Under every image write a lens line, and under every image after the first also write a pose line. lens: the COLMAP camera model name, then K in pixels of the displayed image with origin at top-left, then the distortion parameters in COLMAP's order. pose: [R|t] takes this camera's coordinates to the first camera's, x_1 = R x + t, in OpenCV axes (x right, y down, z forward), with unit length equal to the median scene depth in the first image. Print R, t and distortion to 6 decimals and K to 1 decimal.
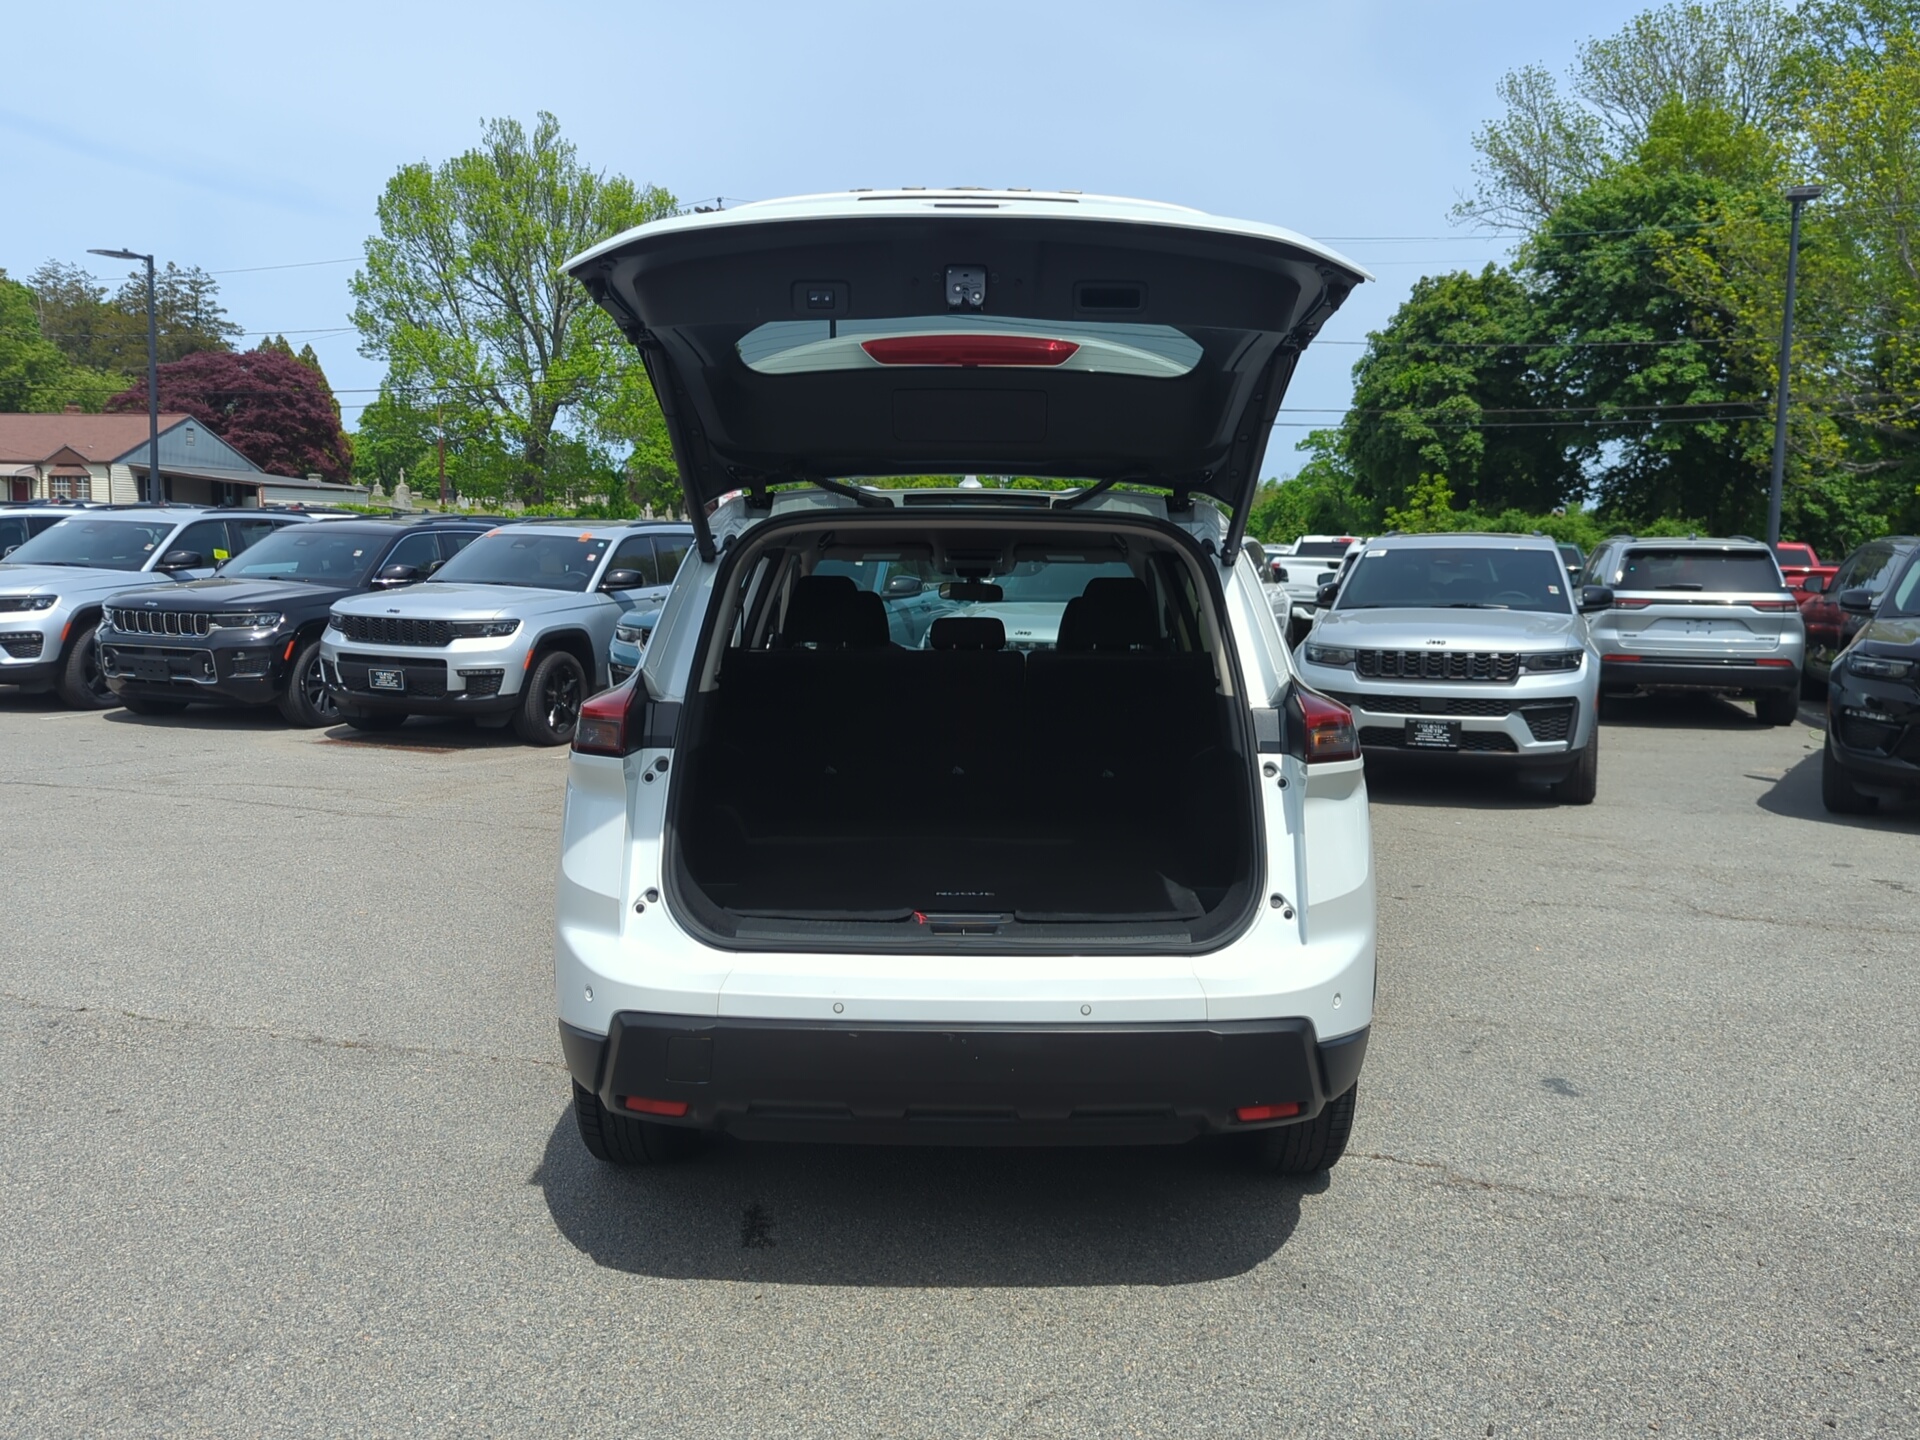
lens RADIAL K [[1563.8, 0, 963.5], [0, 1563.8, 683.7], [0, 0, 1]] dist [0.059196, -0.059360]
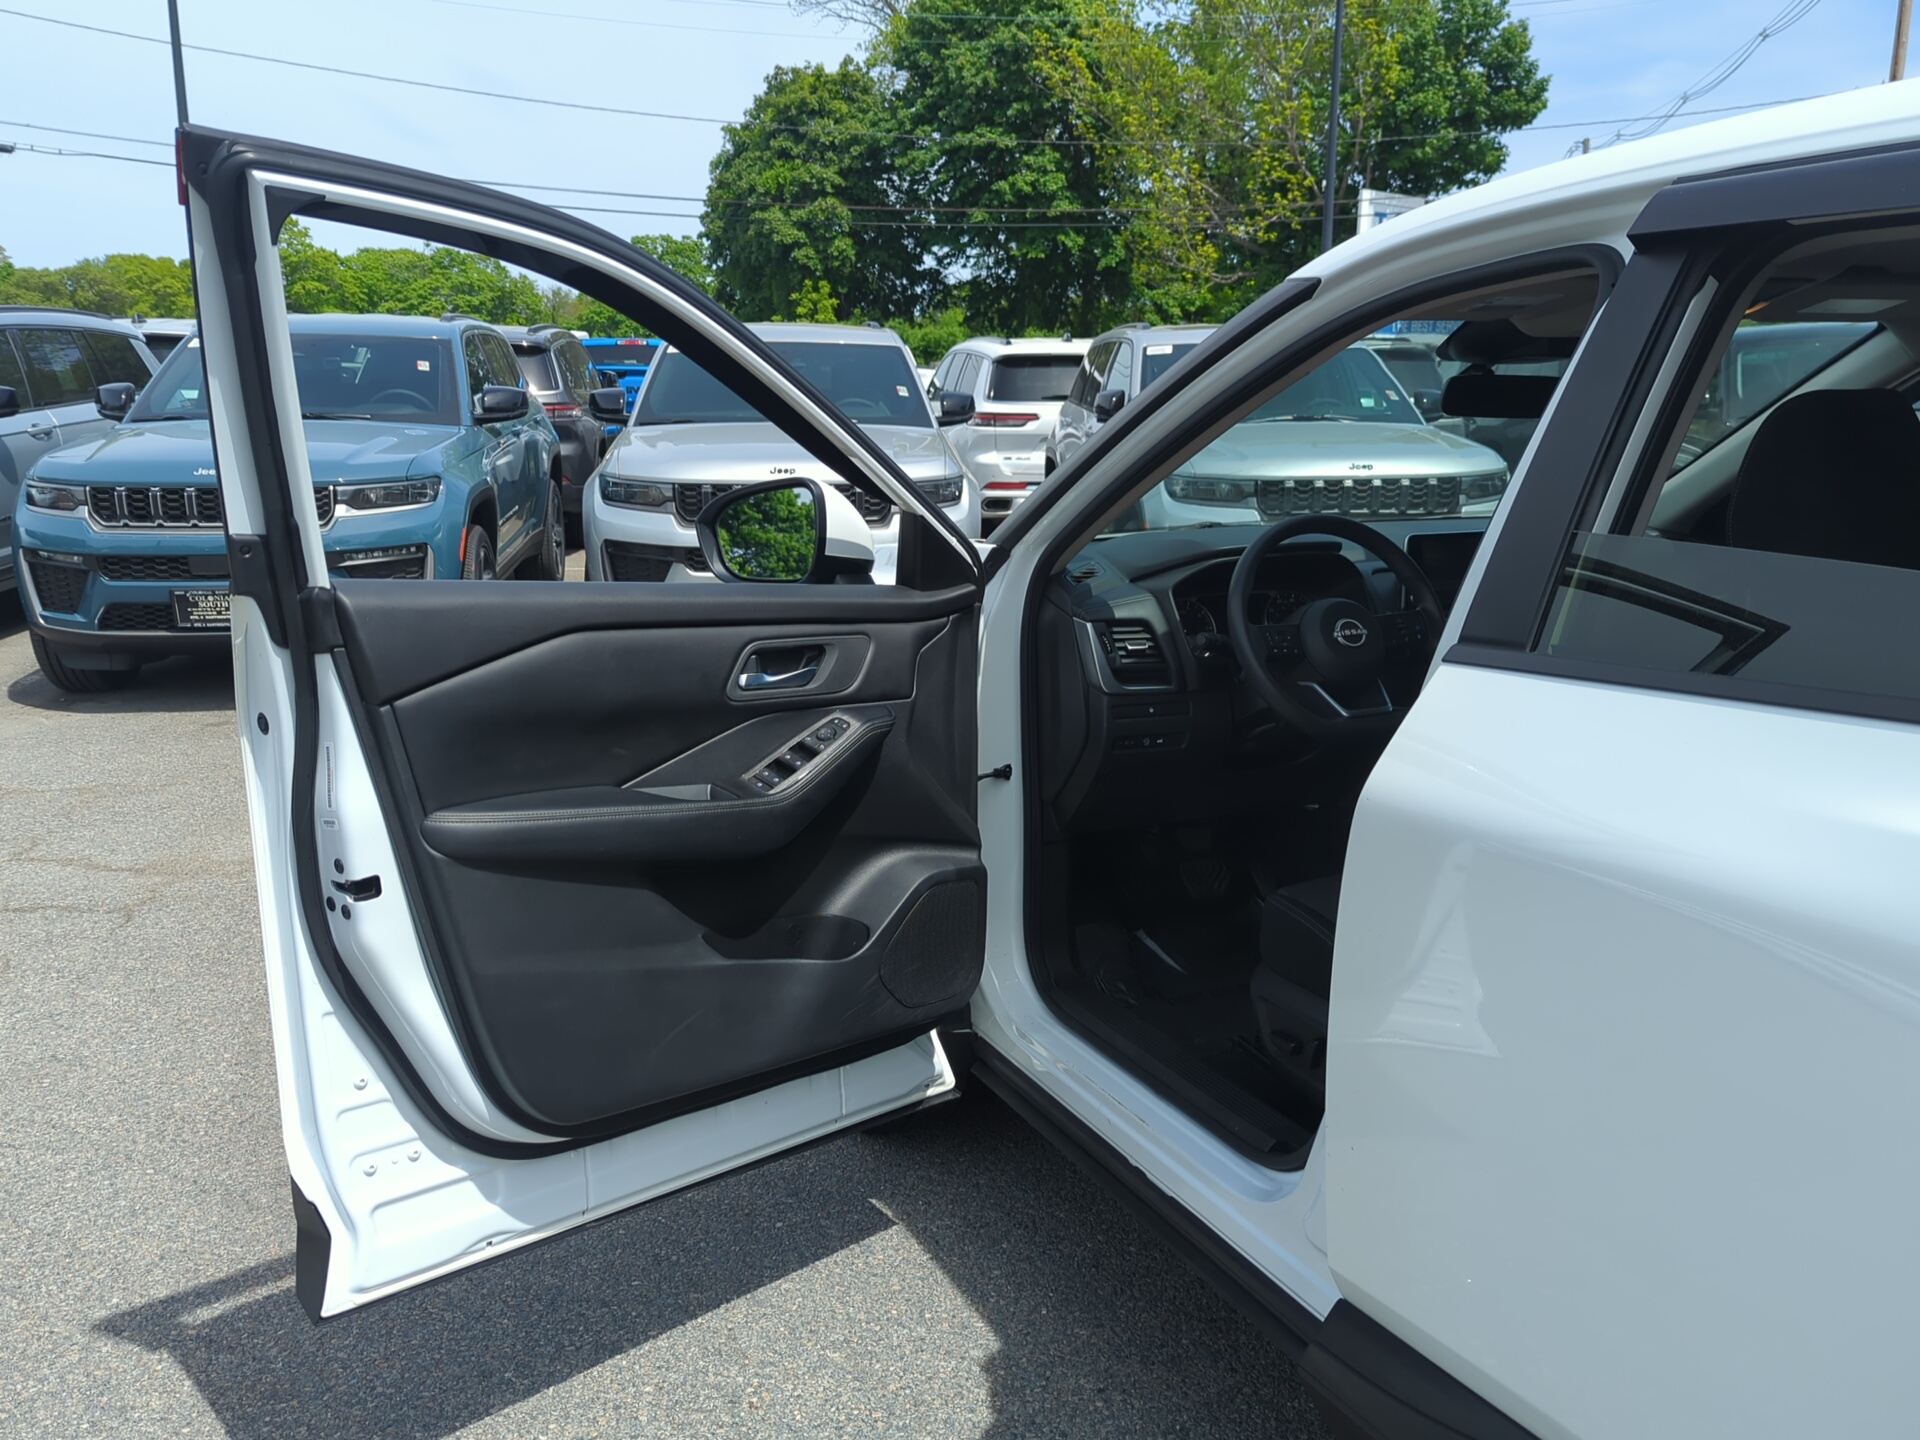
lens RADIAL K [[1563.8, 0, 954.5], [0, 1563.8, 686.6], [0, 0, 1]] dist [0.059196, -0.059360]
pose [[0.909963, -0.090671, 0.404655, -0.129351], [0.042783, 0.991123, 0.125873, -0.017117], [-0.412476, -0.097228, 0.905765, 0.274828]]
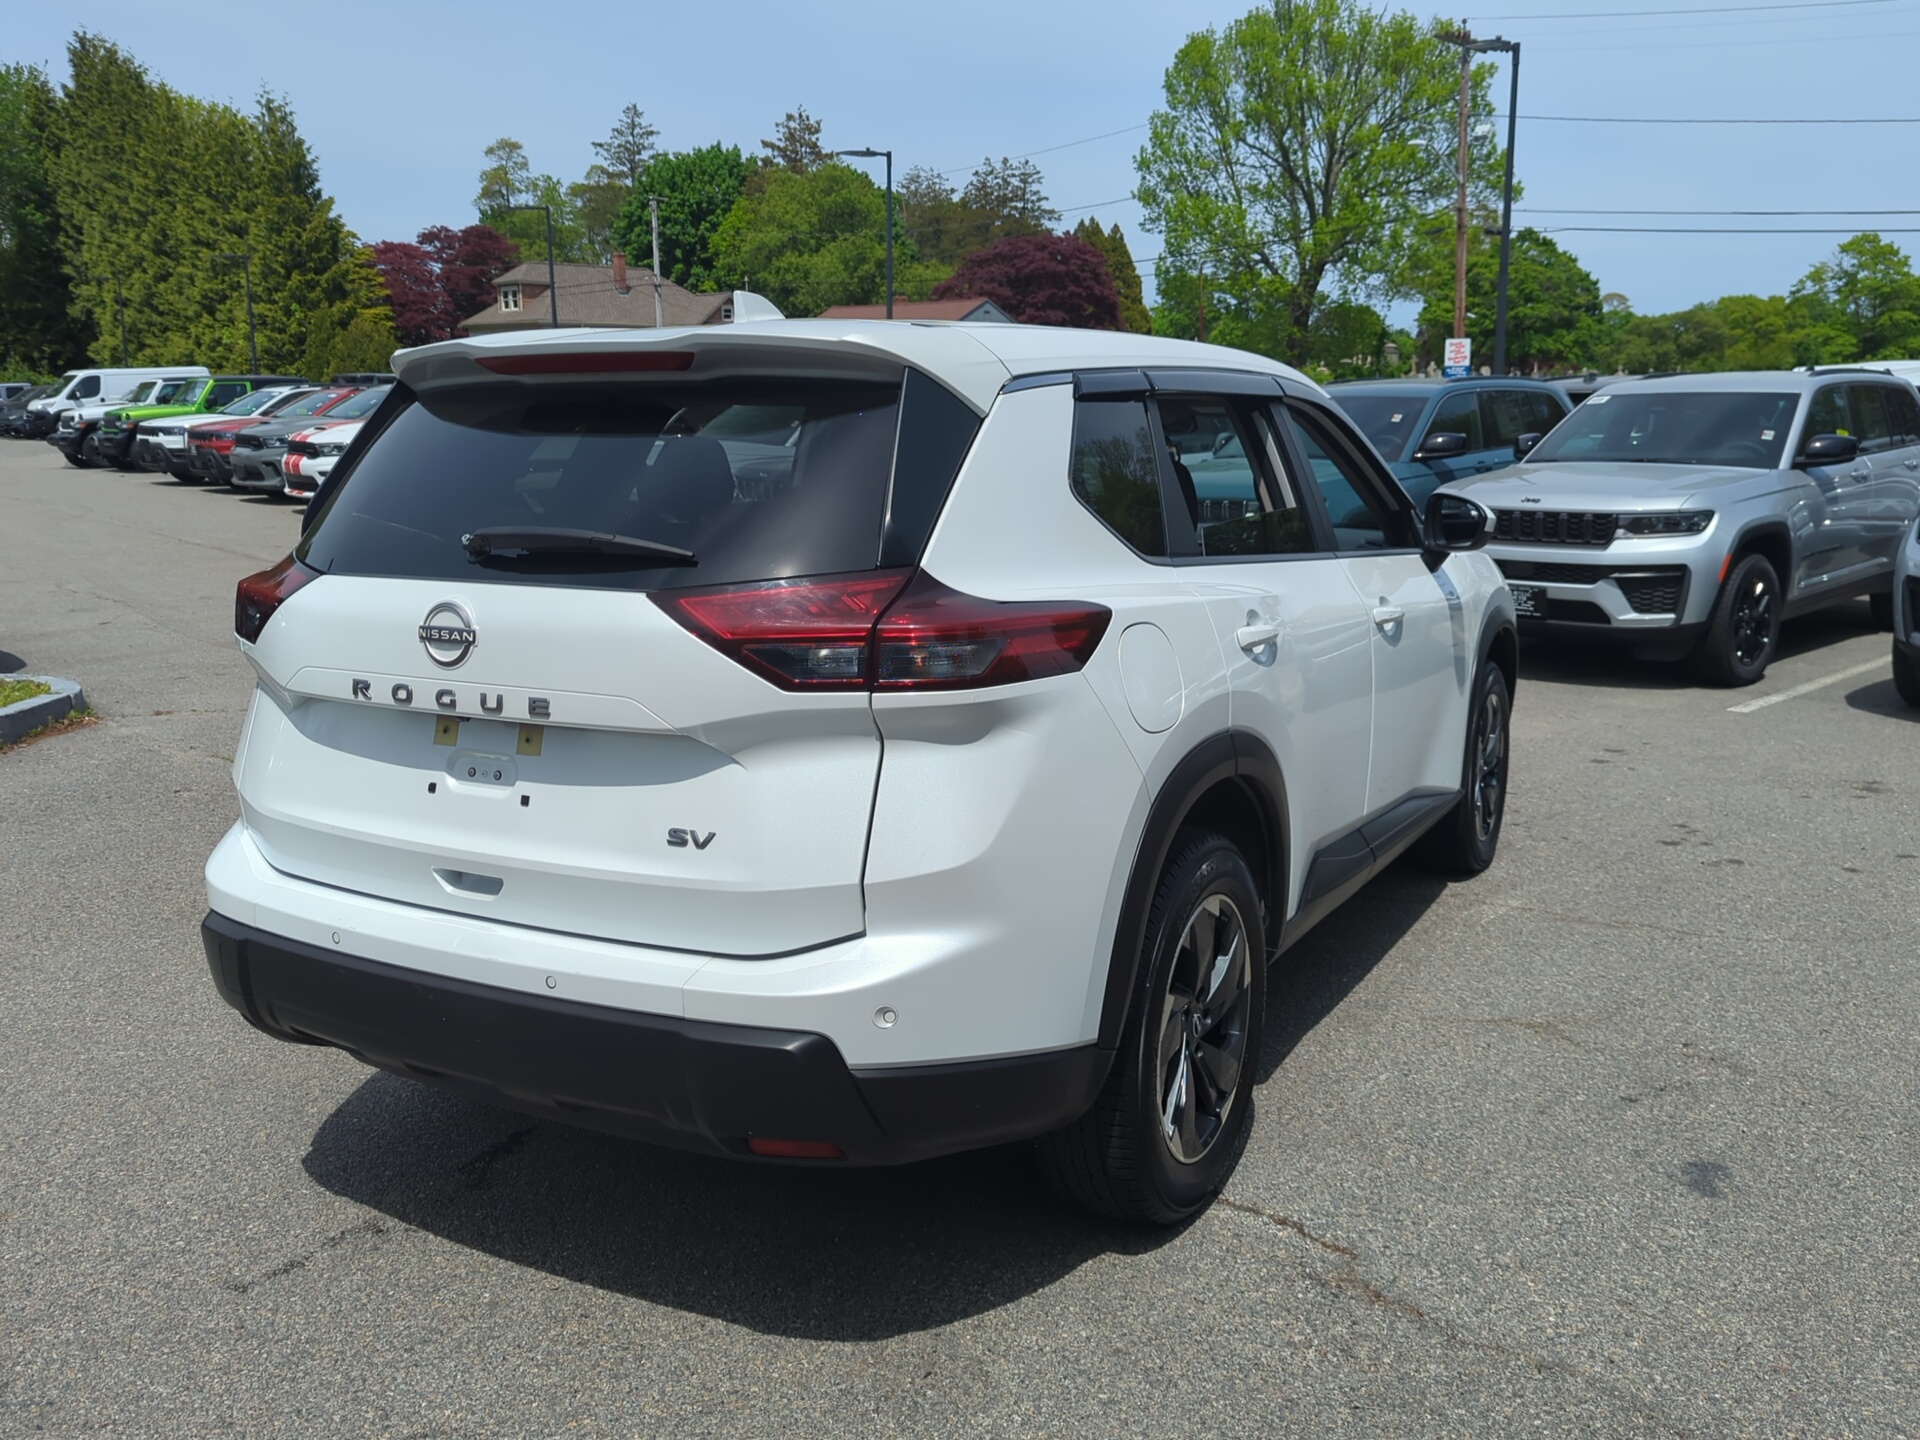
lens RADIAL K [[1554.2, 0, 959.3], [0, 1554.2, 681.3], [0, 0, 1]] dist [0.068229, -0.070150]
pose [[0.878825, 0.059780, -0.473385, 0.130194], [-0.019418, 0.995780, 0.089698, -0.004110], [0.476749, -0.069637, 0.876277, 0.084989]]
